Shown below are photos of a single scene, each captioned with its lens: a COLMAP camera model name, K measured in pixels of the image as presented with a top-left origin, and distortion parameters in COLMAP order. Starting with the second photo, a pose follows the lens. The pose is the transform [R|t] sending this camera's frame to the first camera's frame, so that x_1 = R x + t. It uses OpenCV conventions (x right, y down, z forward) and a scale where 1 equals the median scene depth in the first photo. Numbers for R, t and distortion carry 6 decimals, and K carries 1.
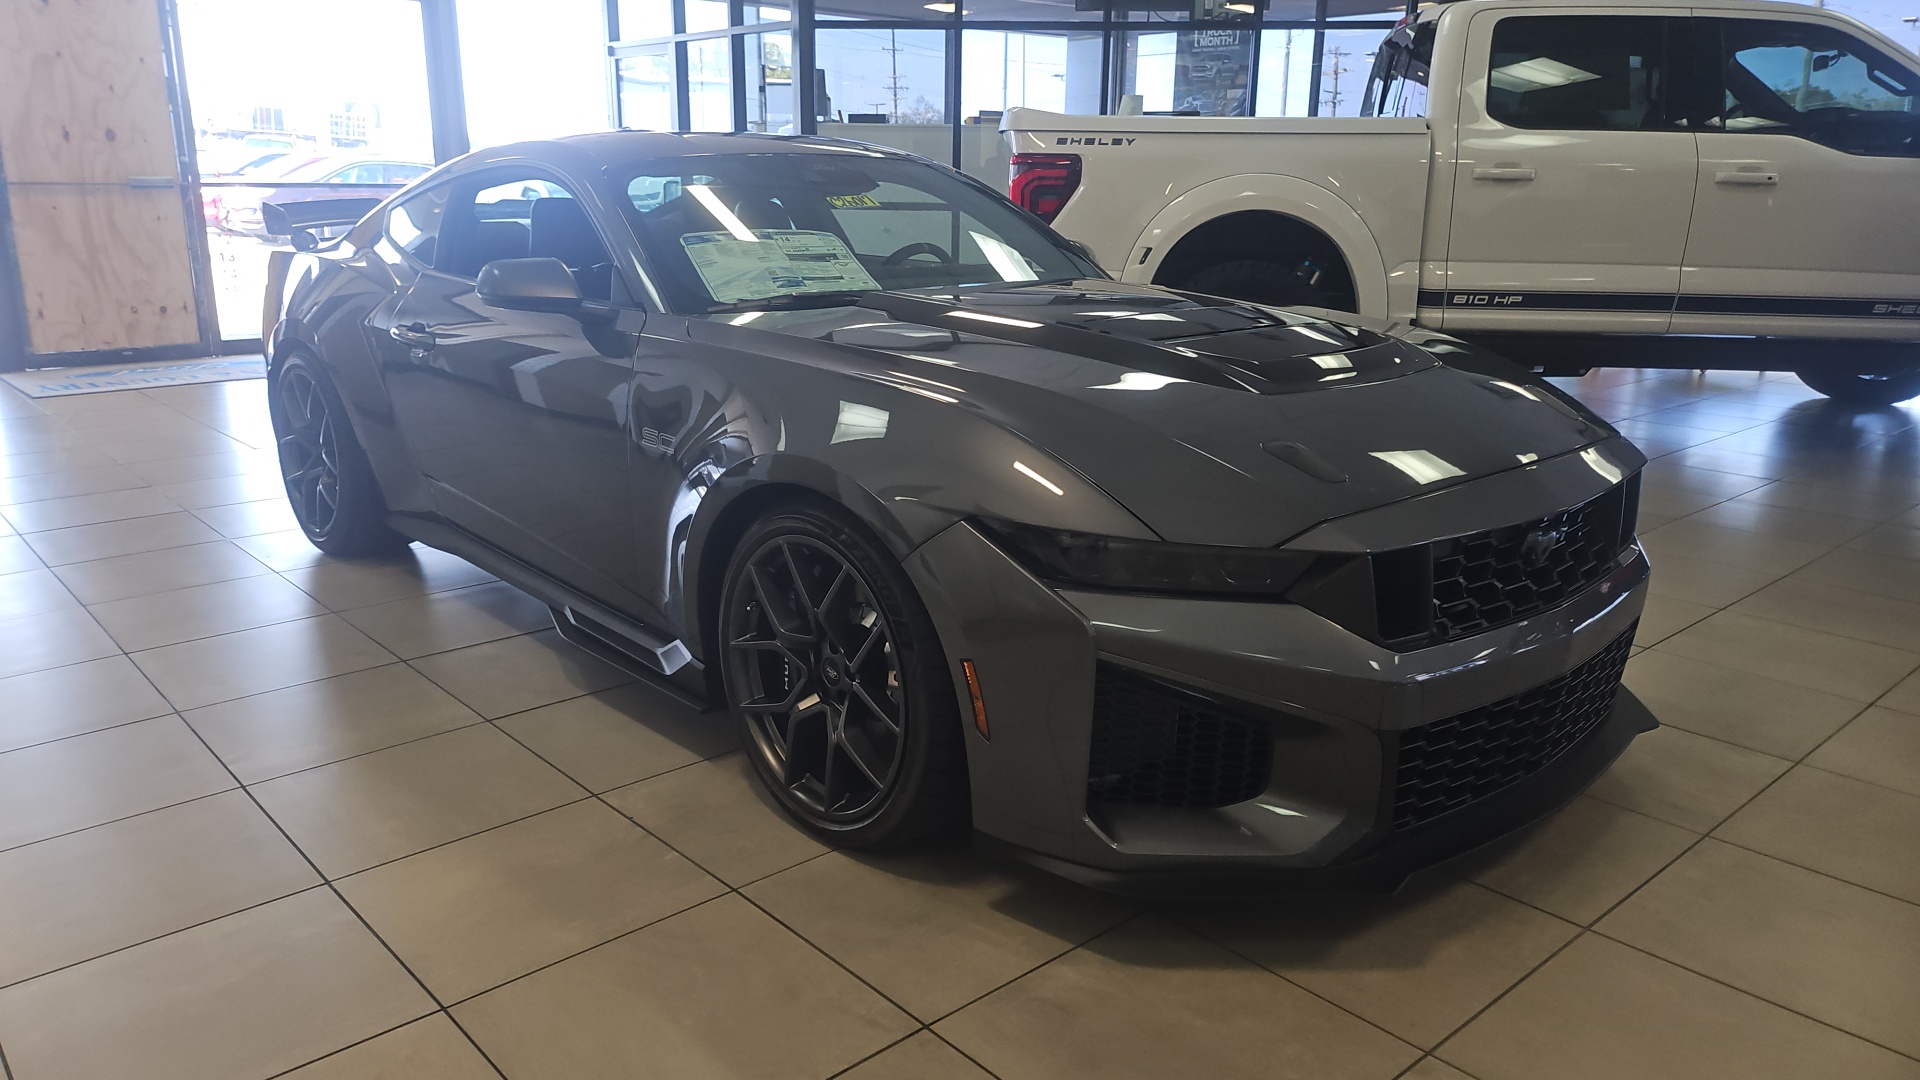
lens RADIAL K [[1348.9, 0, 955.7], [0, 1348.9, 532.8], [0, 0, 1]] dist [0.036665, -0.014514]
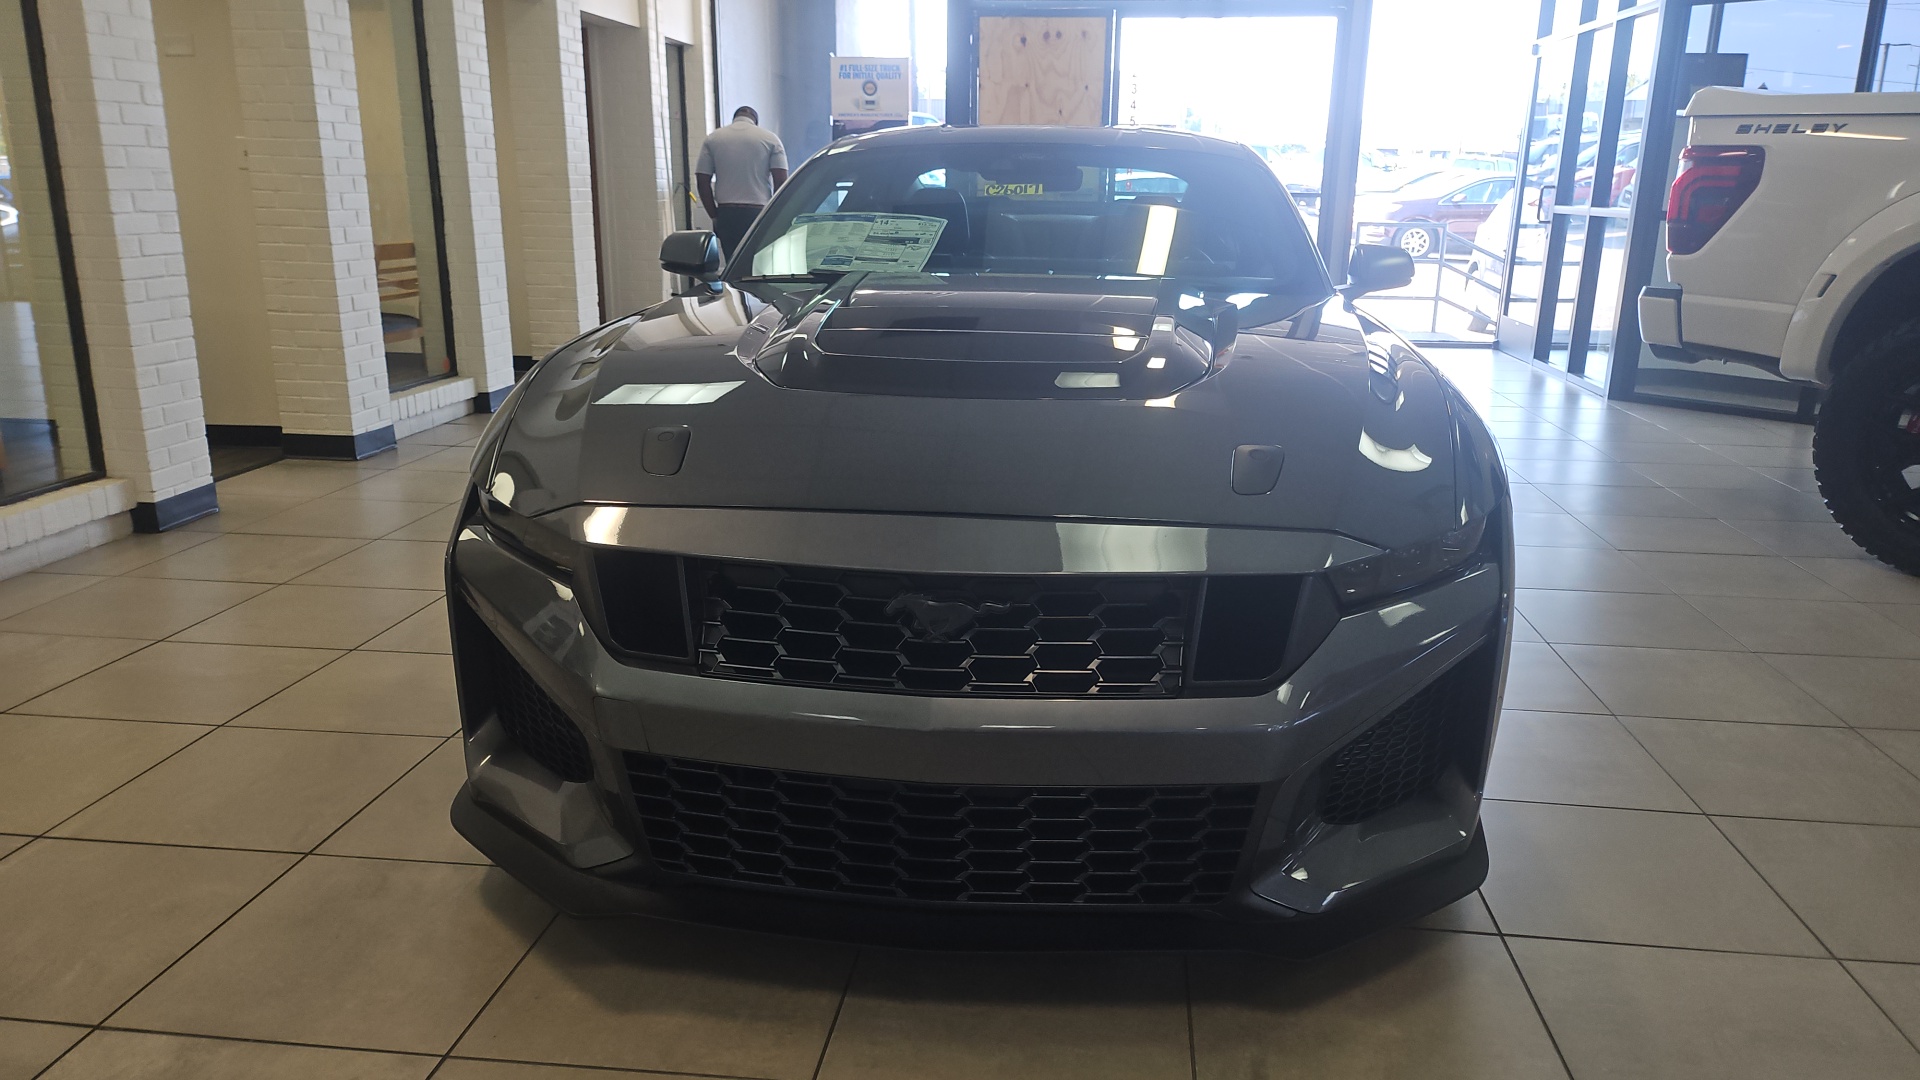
lens RADIAL K [[1348.9, 0, 962.1], [0, 1348.9, 545.6], [0, 0, 1]] dist [0.036665, -0.014514]
pose [[0.673172, 0.197865, -0.712523, 0.376359], [-0.199890, 0.976358, 0.082280, -0.037209], [0.711957, 0.087037, 0.696808, 0.175795]]
